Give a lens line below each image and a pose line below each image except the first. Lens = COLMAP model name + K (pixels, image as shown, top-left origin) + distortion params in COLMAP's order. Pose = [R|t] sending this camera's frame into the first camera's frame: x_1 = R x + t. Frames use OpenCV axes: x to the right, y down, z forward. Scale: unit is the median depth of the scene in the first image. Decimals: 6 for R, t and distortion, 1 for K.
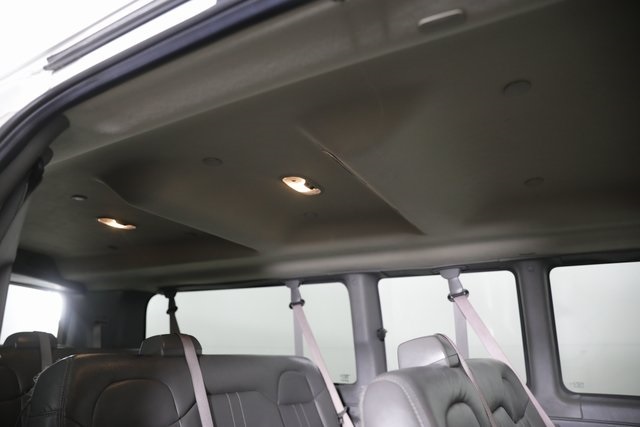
lens RADIAL K [[434.5, 0, 319.2], [0, 434.5, 210.8], [0, 0, 1]] dist [-0.088293, 0.050683]
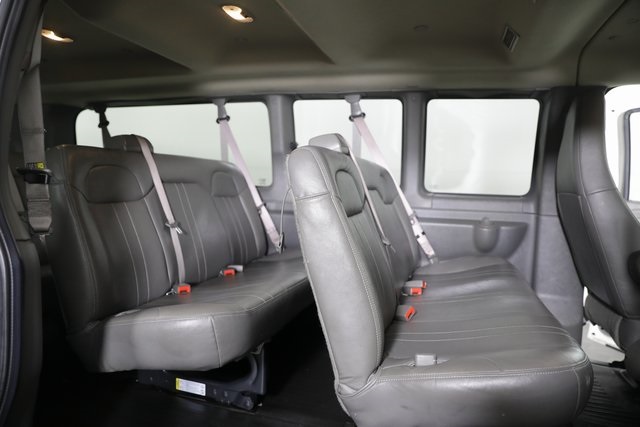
lens RADIAL K [[434.5, 0, 320.3], [0, 434.5, 217.0], [0, 0, 1]] dist [-0.088293, 0.050683]
pose [[0.977487, -0.001429, 0.210992, -0.050043], [-0.080743, 0.921328, 0.380310, -0.005124], [-0.194937, -0.388784, 0.900470, -0.237223]]
